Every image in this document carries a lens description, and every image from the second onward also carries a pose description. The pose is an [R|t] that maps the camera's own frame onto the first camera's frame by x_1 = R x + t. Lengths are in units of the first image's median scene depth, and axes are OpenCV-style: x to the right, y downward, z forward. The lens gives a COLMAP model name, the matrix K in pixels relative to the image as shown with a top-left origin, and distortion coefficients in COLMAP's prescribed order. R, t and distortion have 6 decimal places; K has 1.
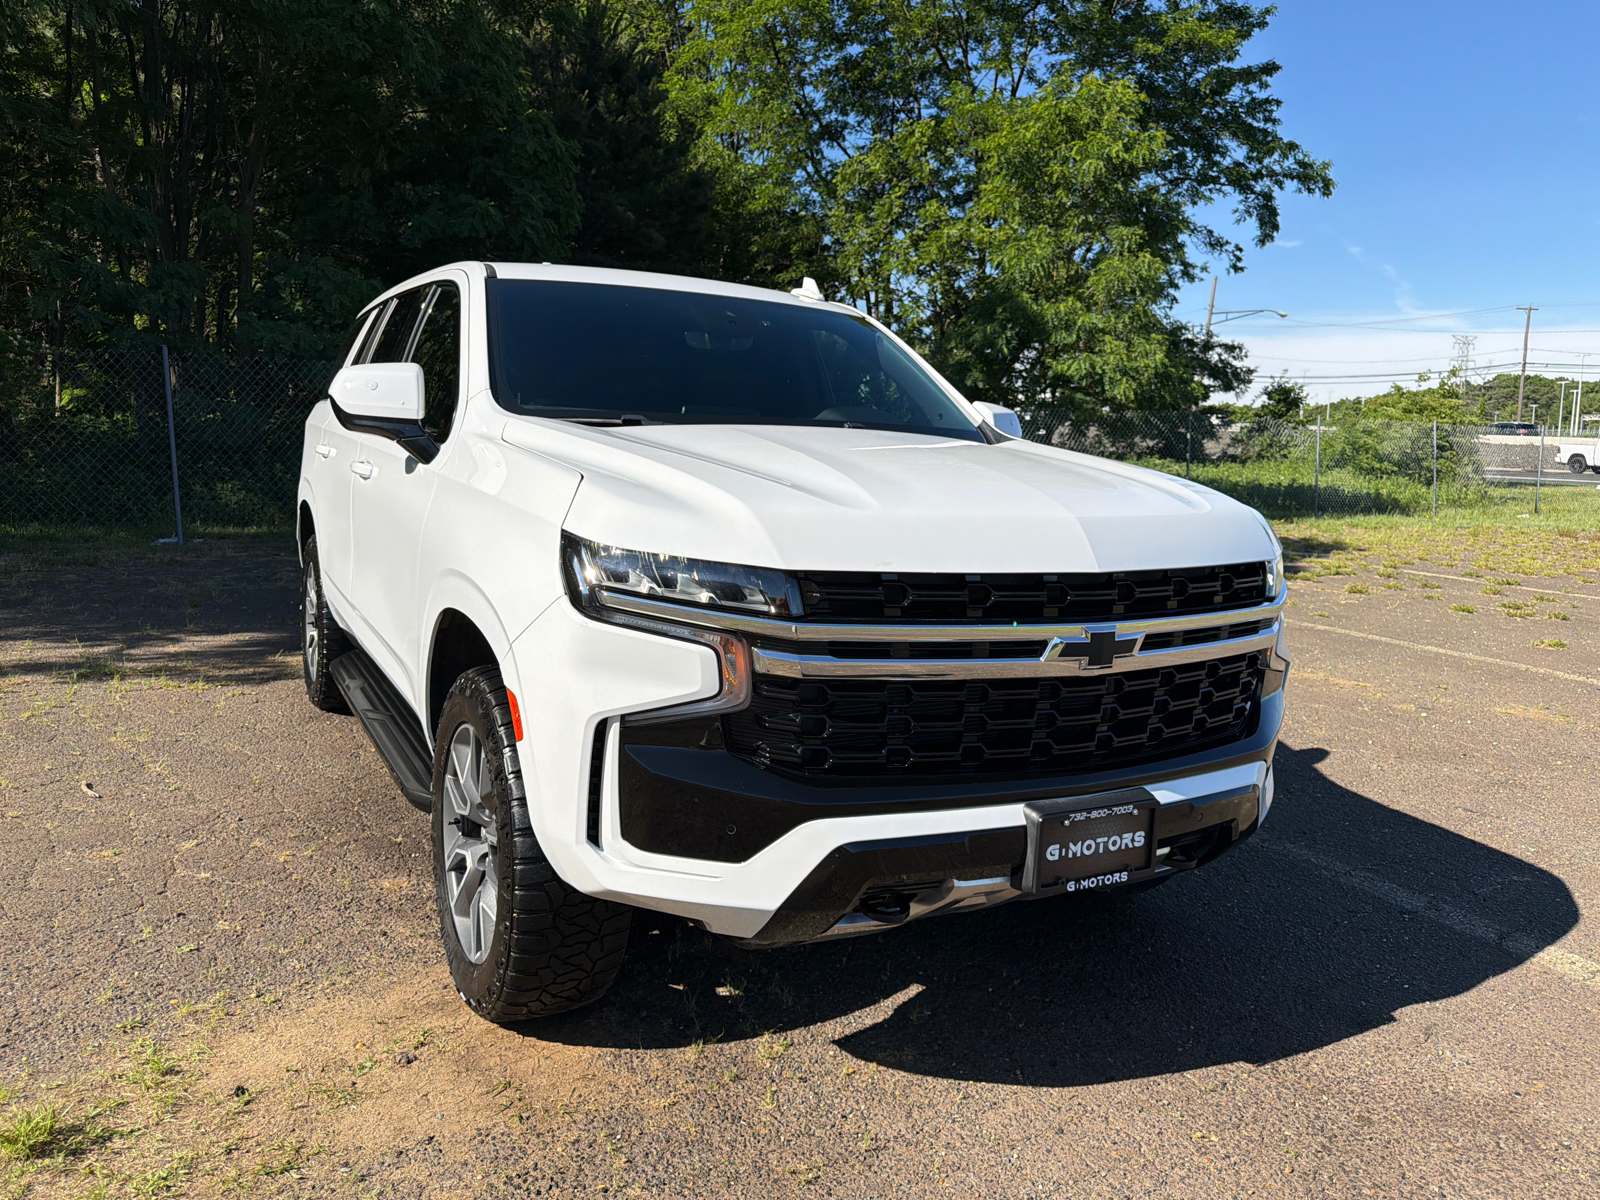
lens RADIAL K [[1165.3, 0, 809.4], [0, 1165.3, 589.9], [0, 0, 1]] dist [0.035774, -0.043332]
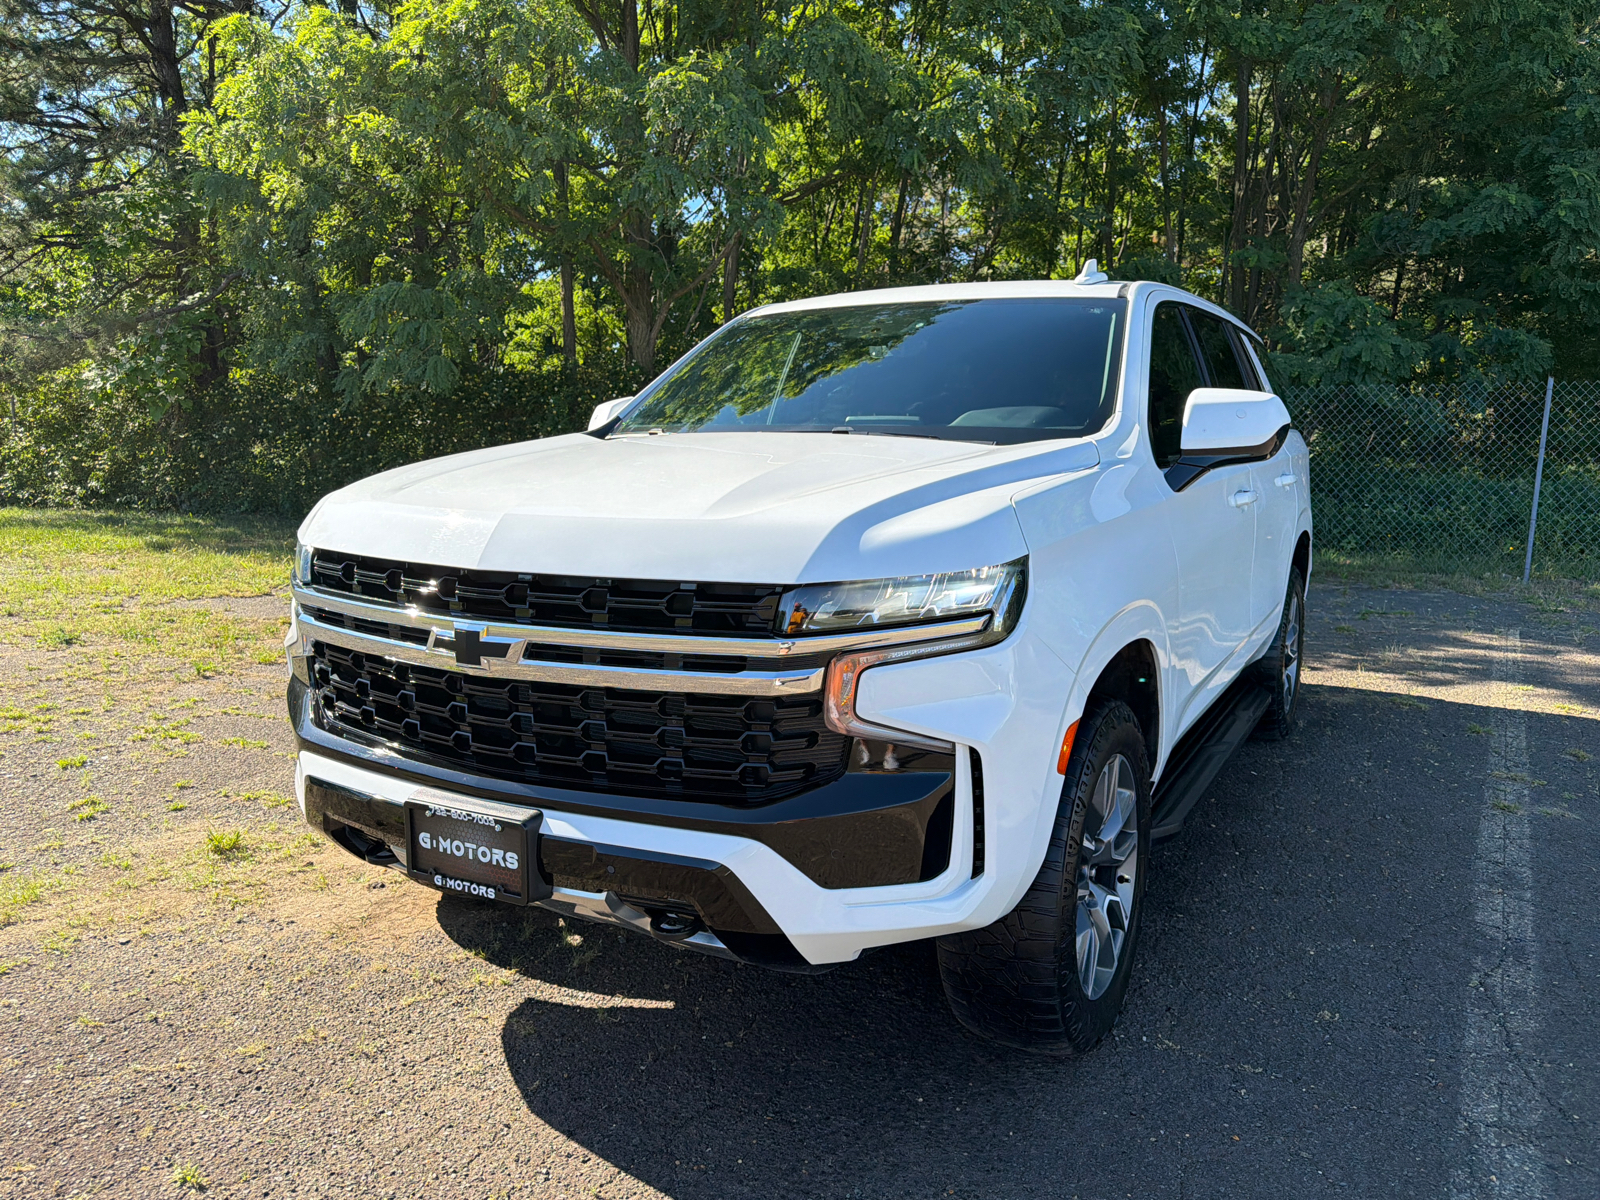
lens RADIAL K [[1165.3, 0, 807.7], [0, 1165.3, 590.1], [0, 0, 1]] dist [0.035774, -0.043332]
pose [[0.529203, 0.071440, -0.845483, 0.987564], [-0.097038, 0.995007, 0.023336, -0.037813], [0.842928, 0.069694, 0.533493, 0.579344]]
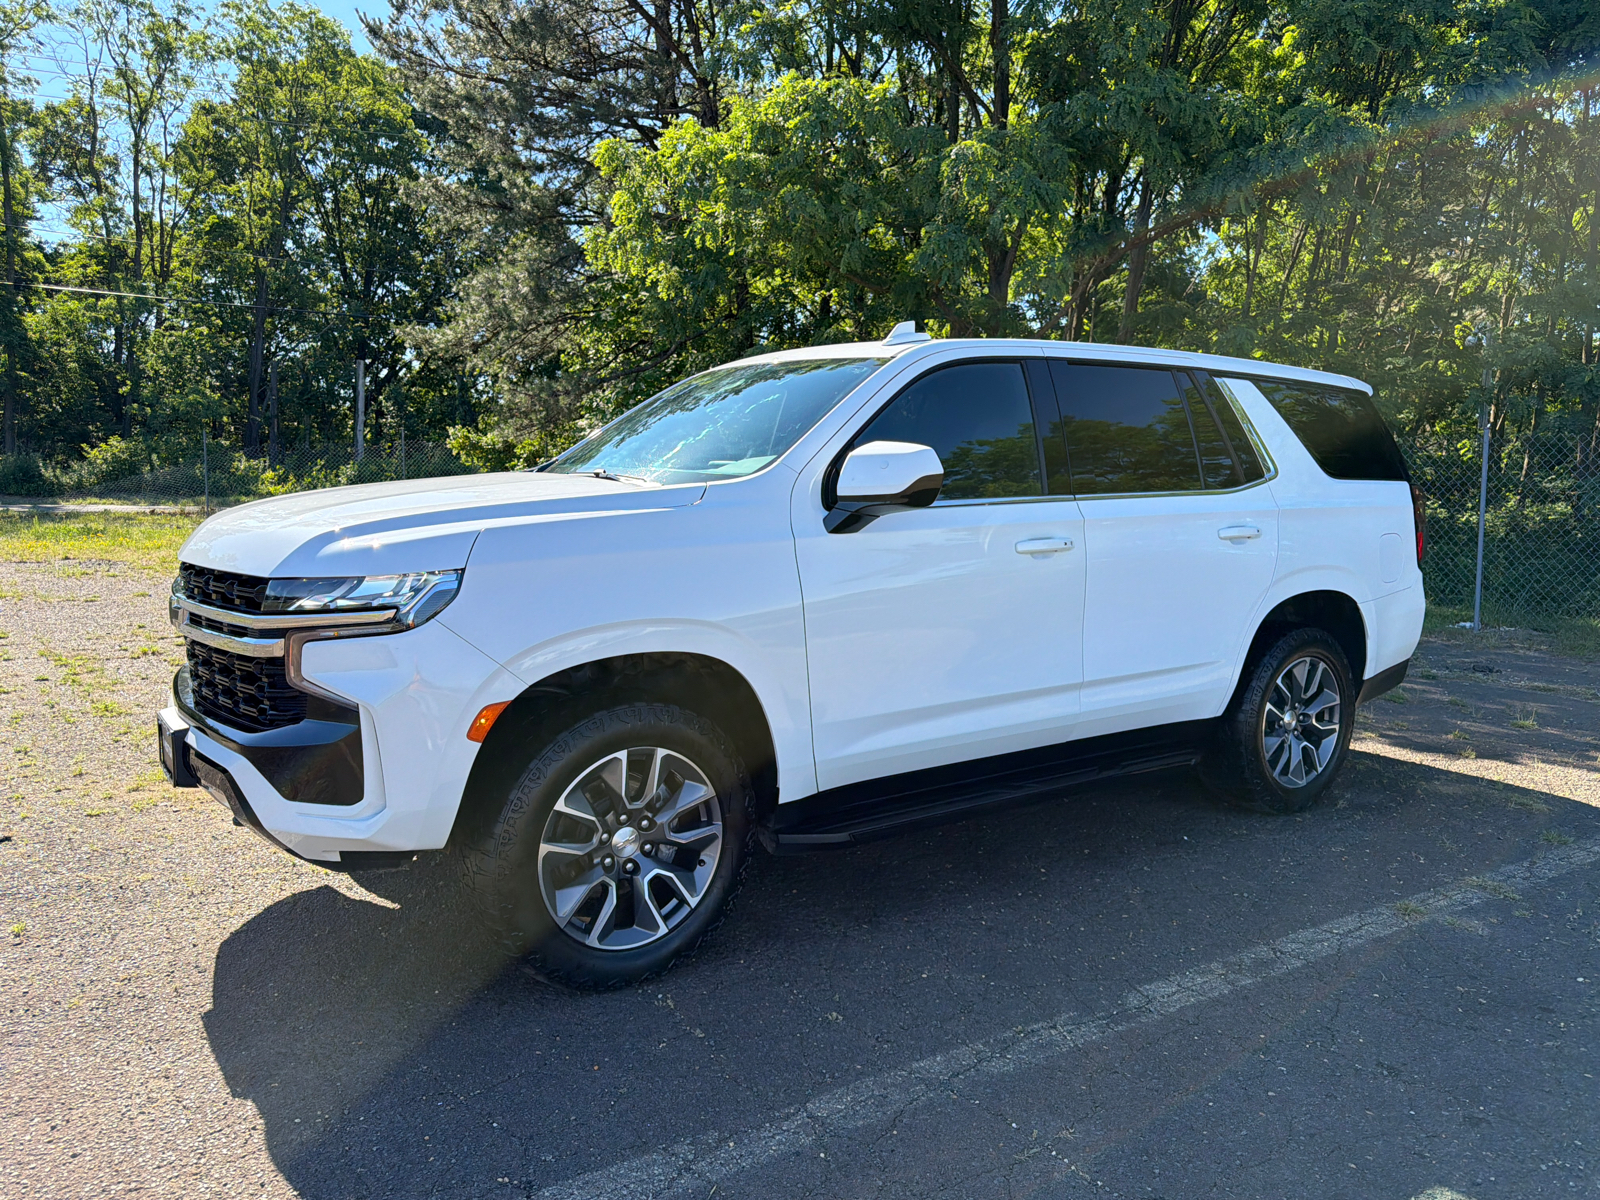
lens RADIAL K [[1165.3, 0, 800.0], [0, 1165.3, 572.2], [0, 0, 1]] dist [0.035774, -0.043332]
pose [[0.104581, 0.045138, -0.993492, 1.448861], [-0.148633, 0.988459, 0.029263, -0.128308], [0.983347, 0.144605, 0.110083, 1.298274]]
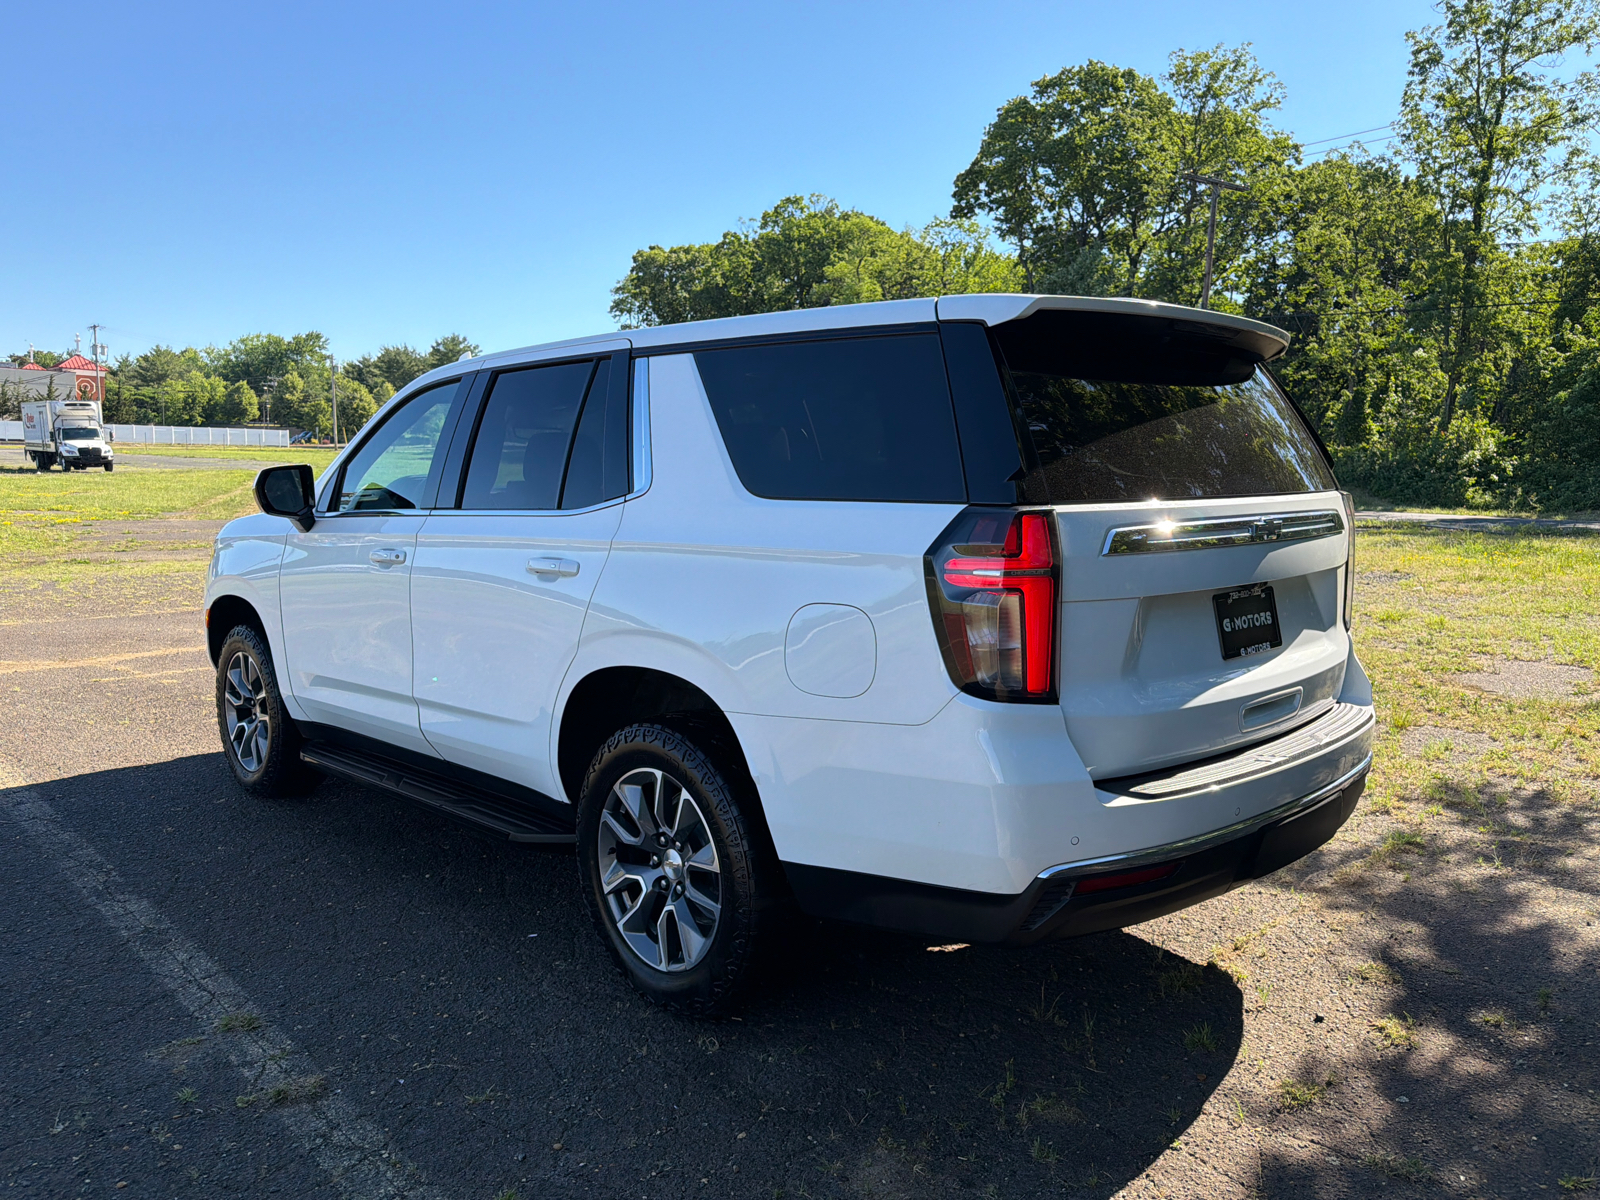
lens RADIAL K [[1165.3, 0, 800.1], [0, 1165.3, 586.4], [0, 0, 1]] dist [0.035774, -0.043332]
pose [[-0.957623, -0.012681, -0.287744, 0.011113], [-0.077493, 0.973536, 0.214995, -0.489859], [0.277403, 0.228183, -0.933263, 3.292599]]
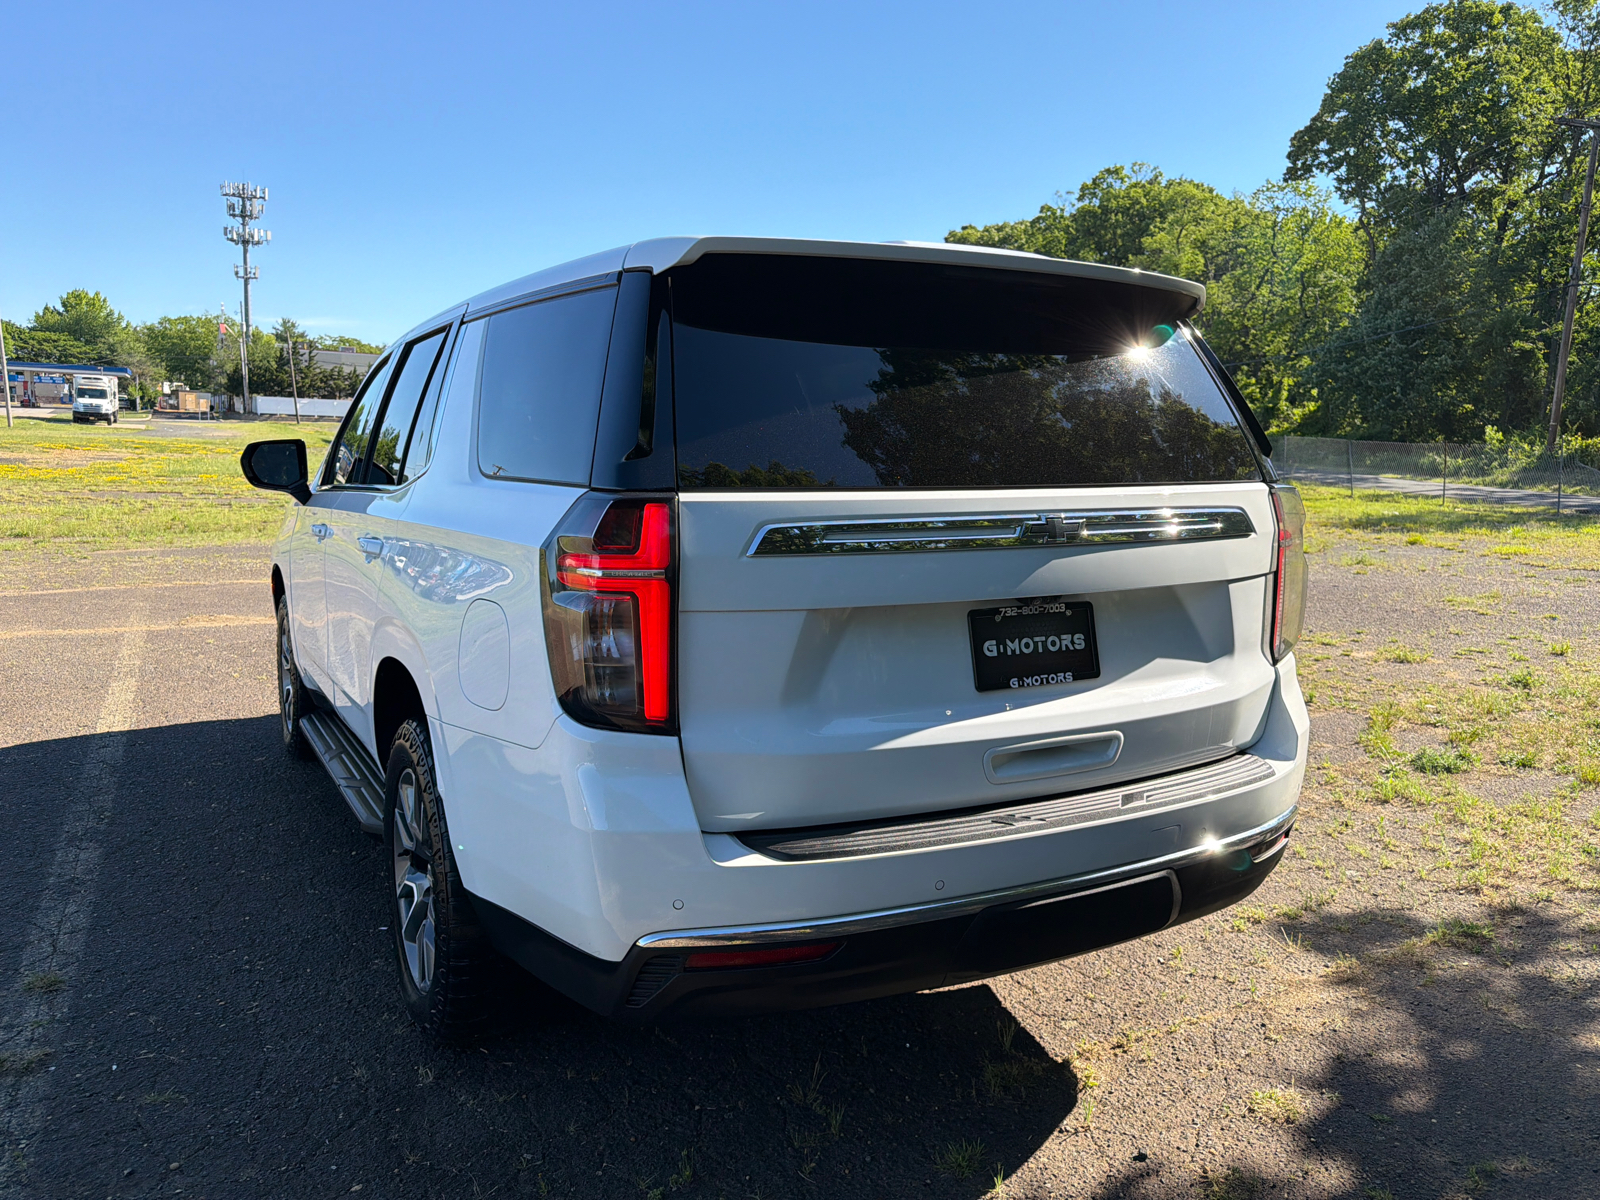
lens RADIAL K [[1165.3, 0, 800.8], [0, 1165.3, 602.5], [0, 0, 1]] dist [0.035774, -0.043332]
pose [[-0.998139, -0.048447, -0.037027, -0.468130], [-0.056429, 0.964000, 0.259846, -0.499466], [0.023105, 0.261452, -0.964940, 3.219947]]
